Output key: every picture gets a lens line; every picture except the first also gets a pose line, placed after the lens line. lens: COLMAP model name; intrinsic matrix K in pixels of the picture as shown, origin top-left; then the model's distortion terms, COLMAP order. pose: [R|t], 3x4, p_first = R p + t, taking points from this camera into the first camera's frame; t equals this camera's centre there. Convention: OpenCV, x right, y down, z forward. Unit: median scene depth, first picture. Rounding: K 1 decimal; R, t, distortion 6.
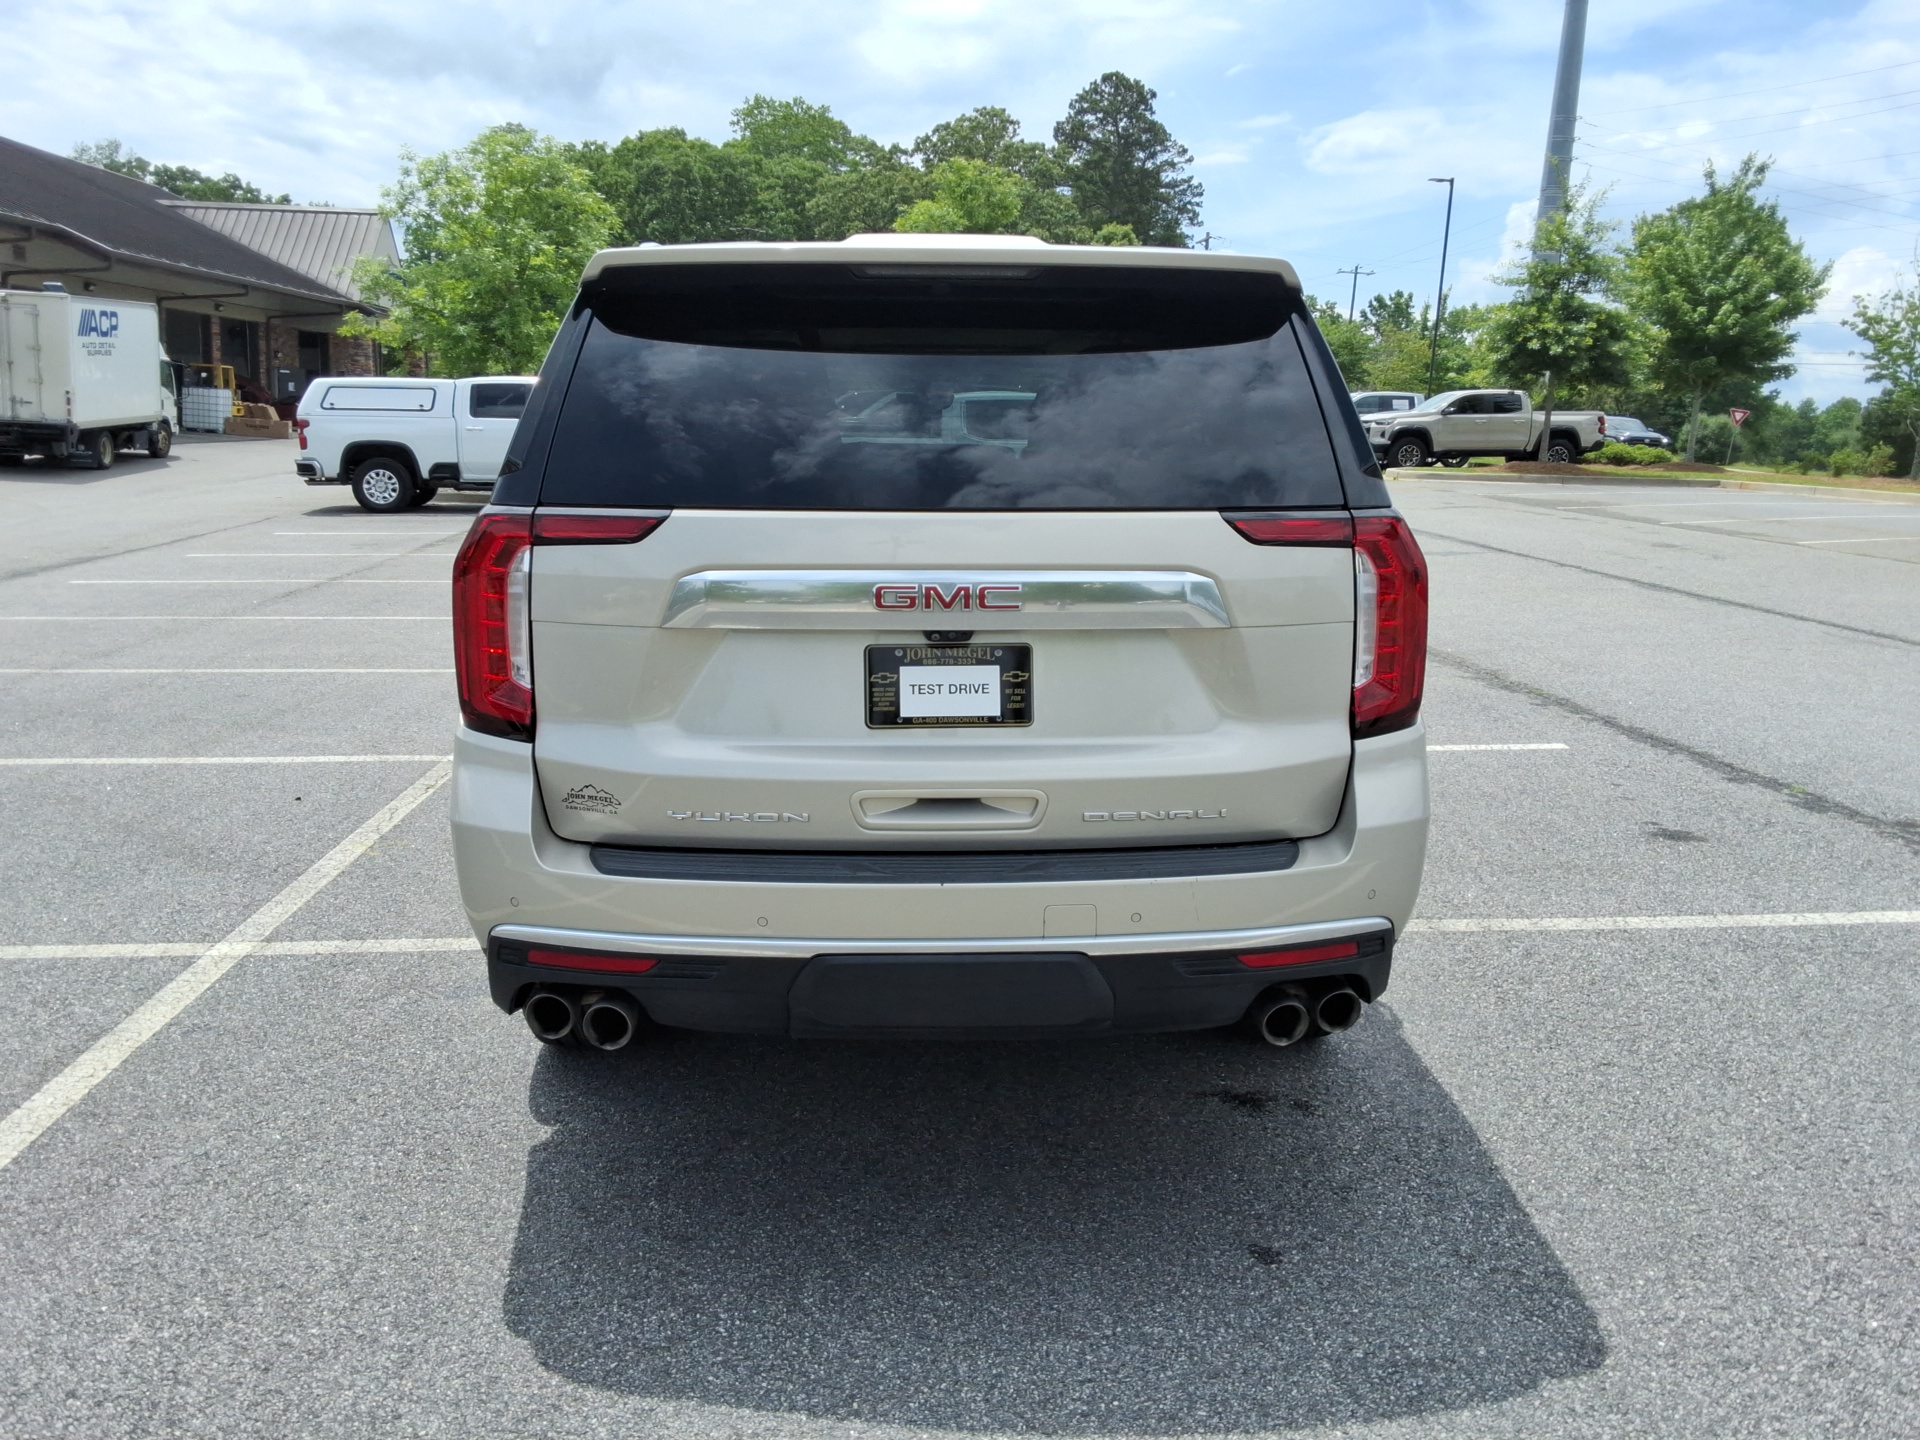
lens RADIAL K [[1541.6, 0, 969.3], [0, 1541.6, 710.5], [0, 0, 1]] dist [0.080840, -0.122896]
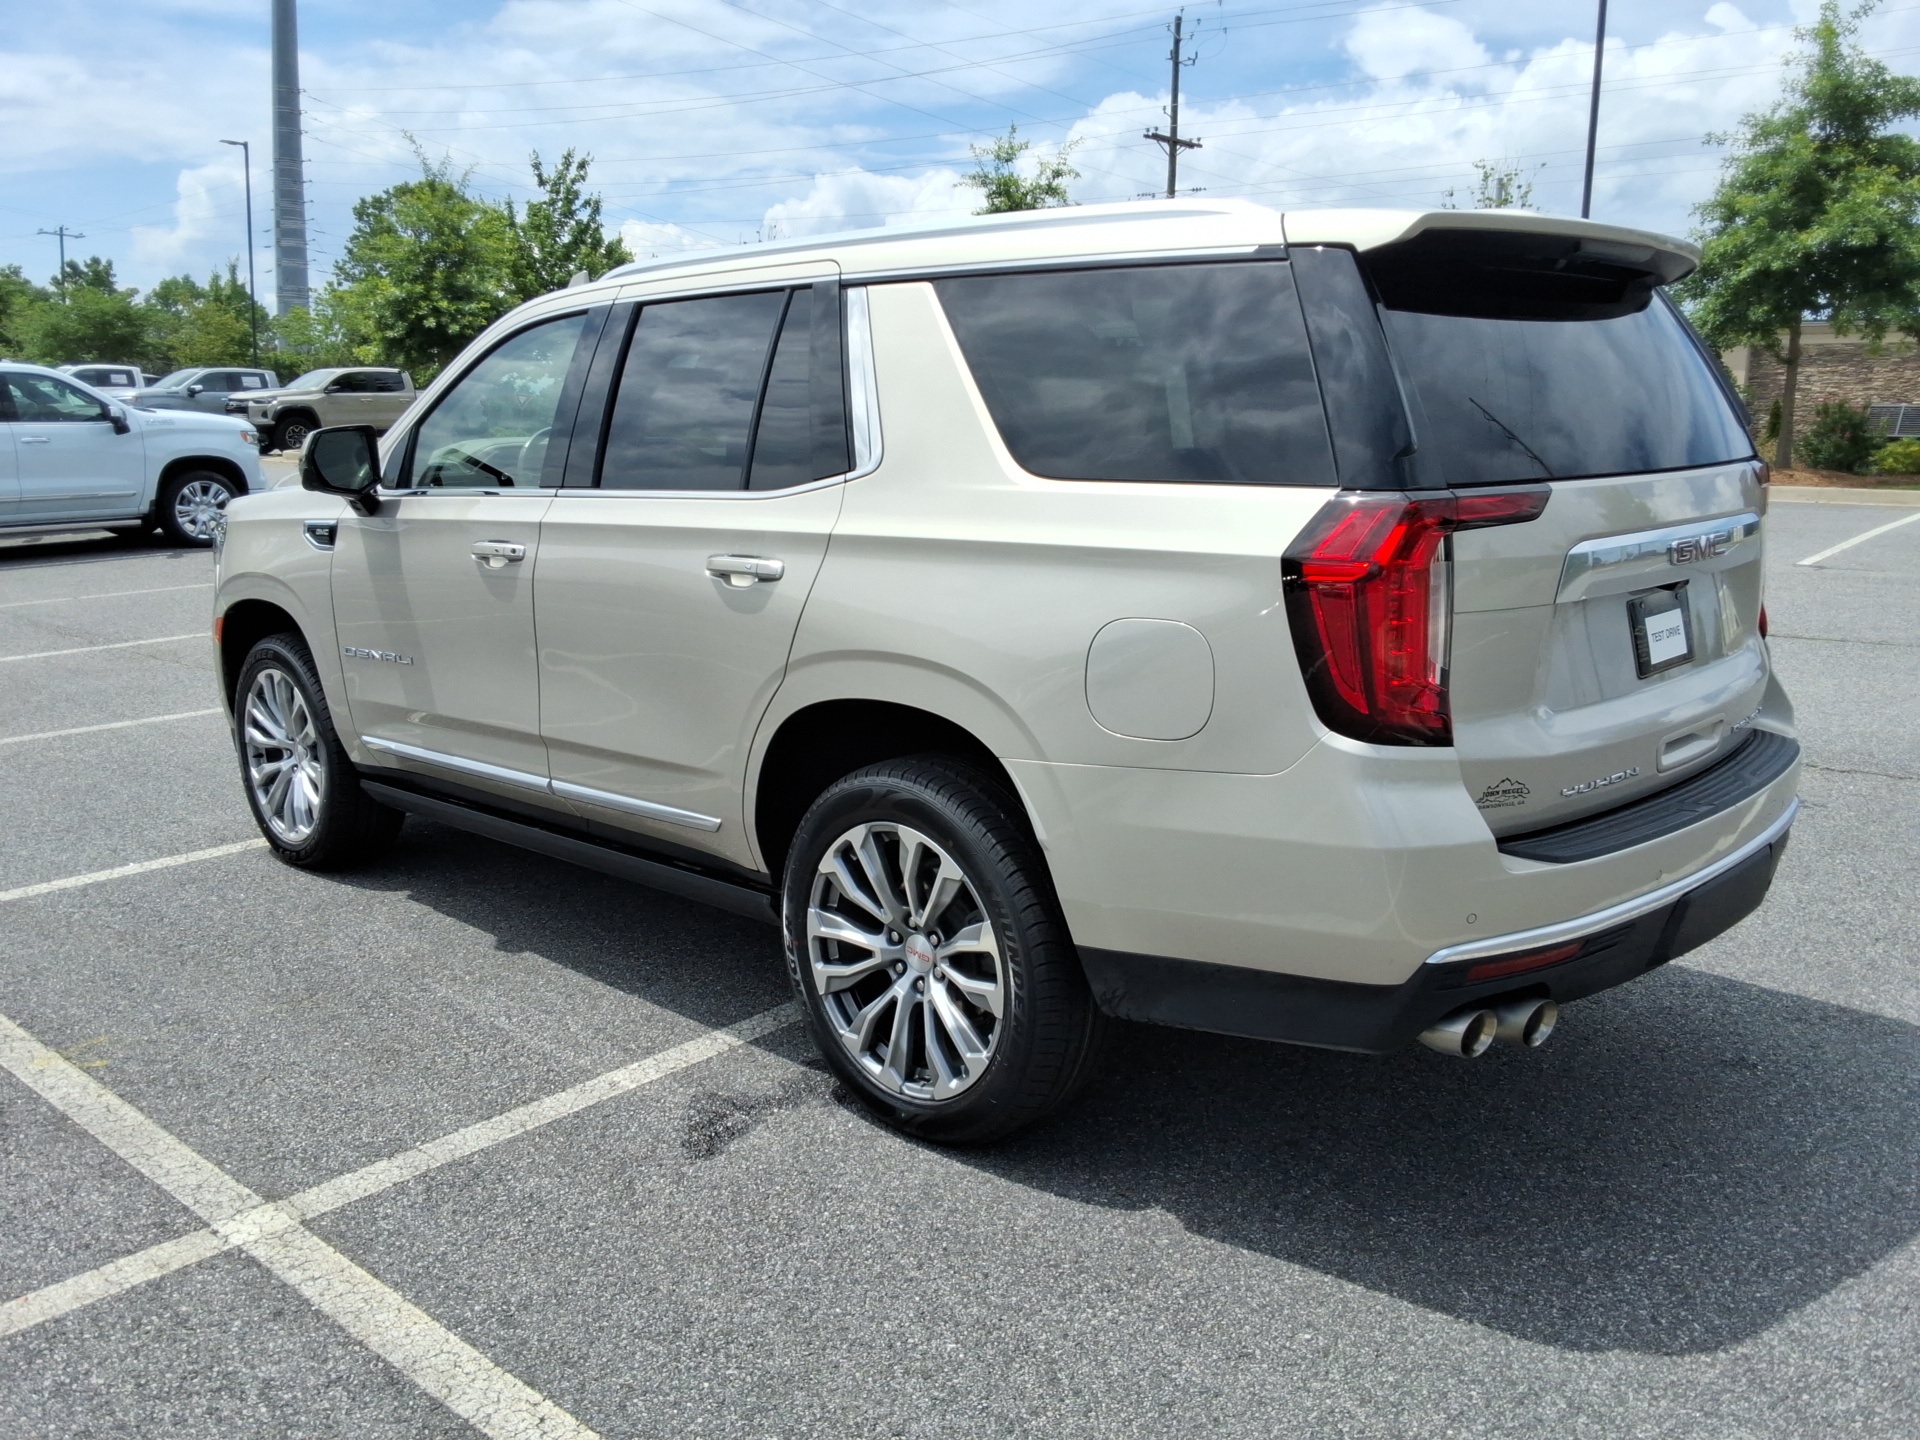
lens RADIAL K [[1541.6, 0, 969.1], [0, 1541.6, 711.4], [0, 0, 1]] dist [0.080840, -0.122896]
pose [[0.721248, -0.147650, 0.676757, -0.100006], [0.138543, 0.988025, 0.067909, -0.009171], [-0.678680, 0.044781, 0.733067, 0.046856]]
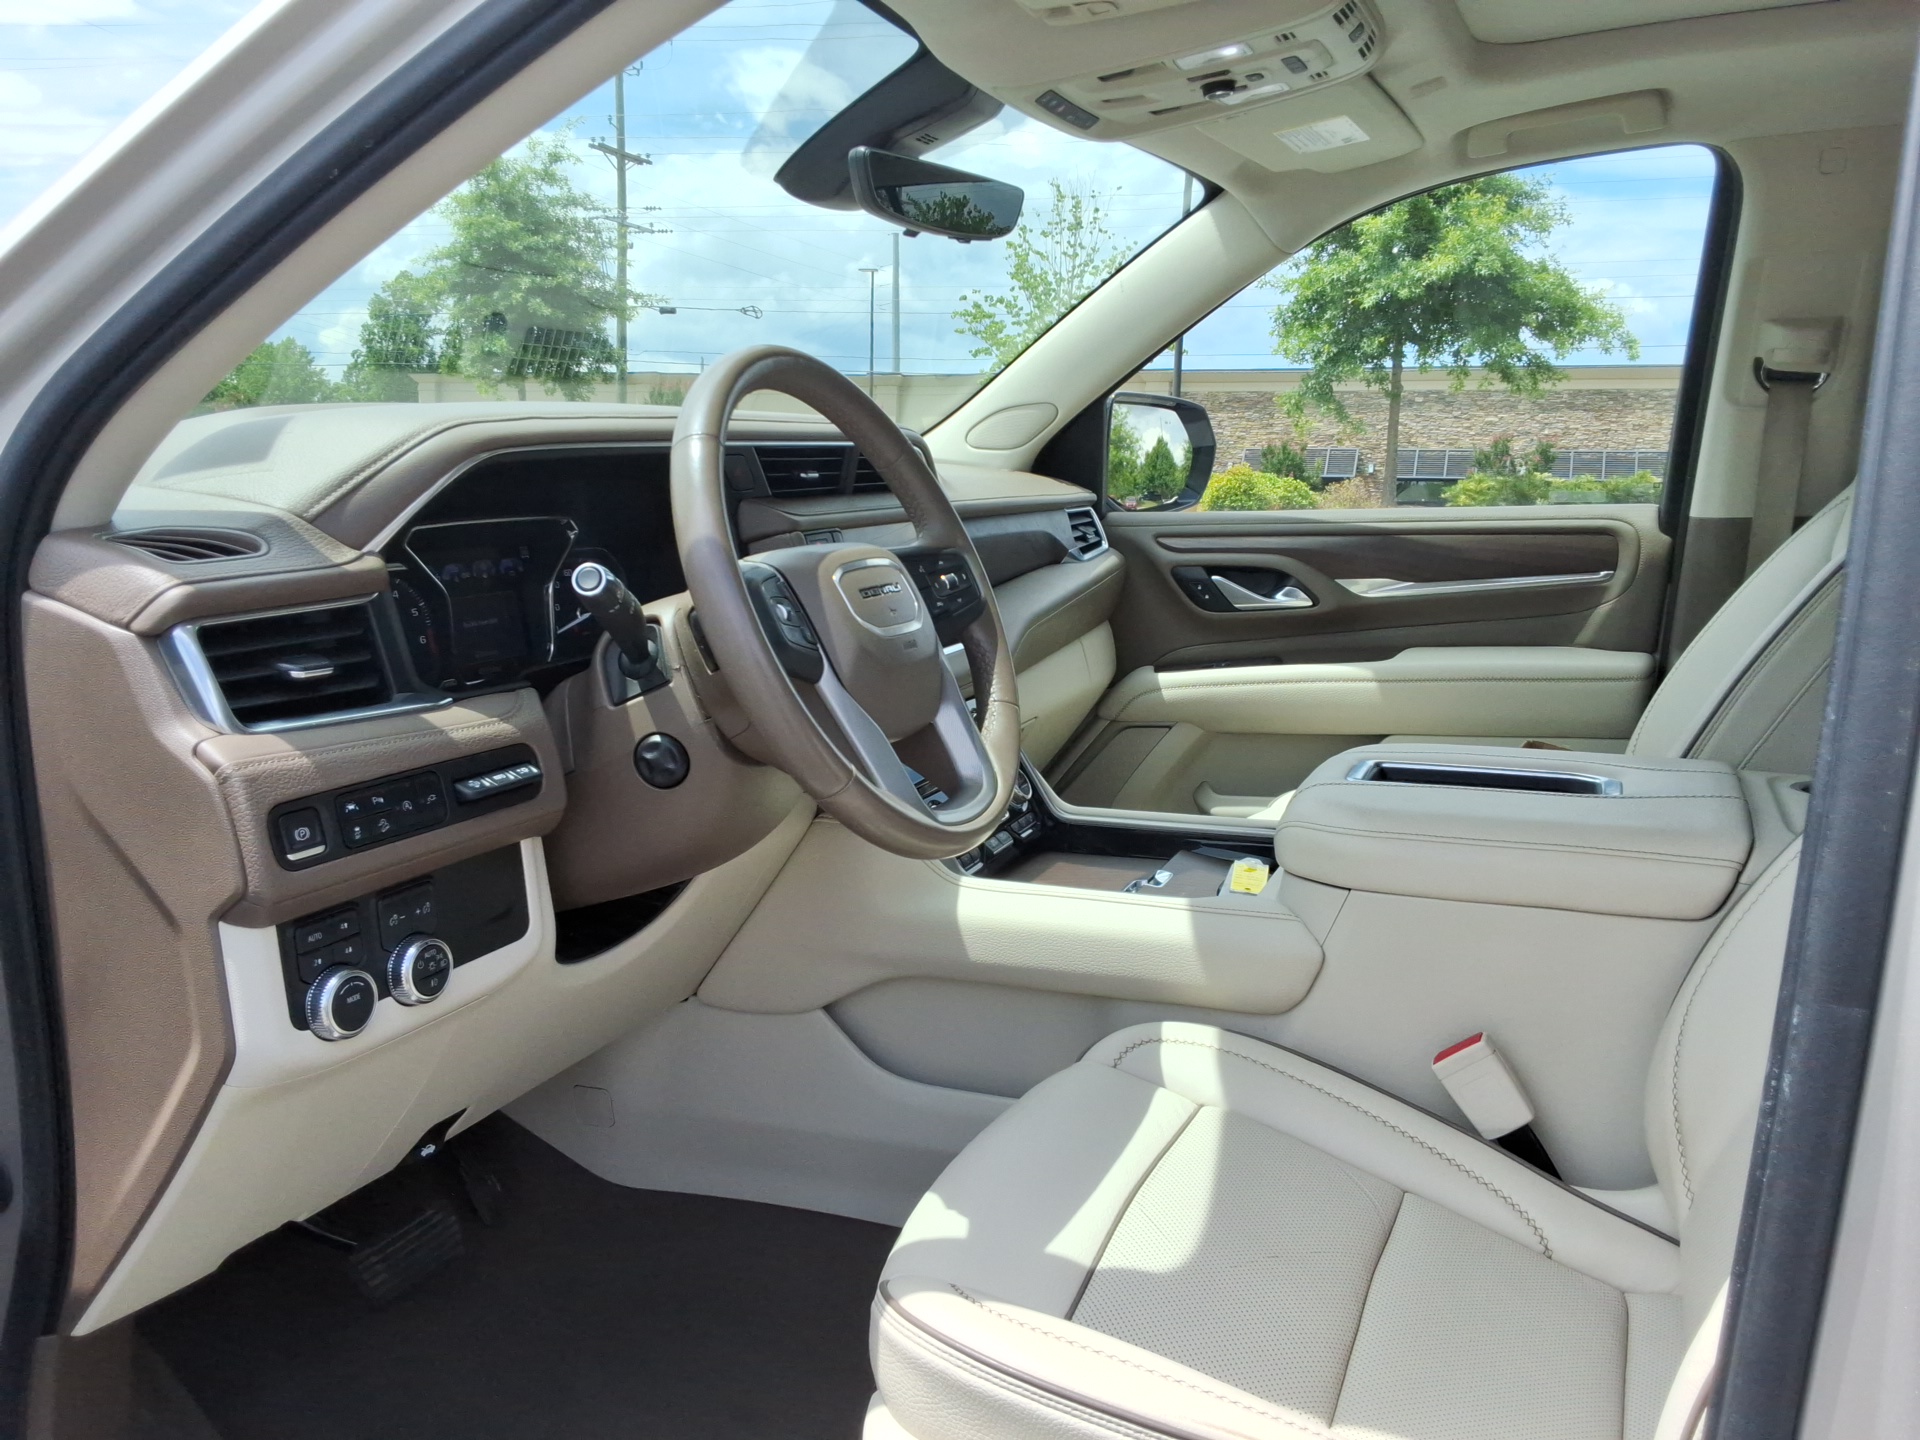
lens RADIAL K [[1541.6, 0, 957.2], [0, 1541.6, 690.8], [0, 0, 1]] dist [0.080840, -0.122896]
pose [[0.422507, -0.150375, 0.893798, -0.046461], [0.163212, 0.982643, 0.088170, -0.027534], [-0.891543, 0.108626, 0.439717, 0.171689]]
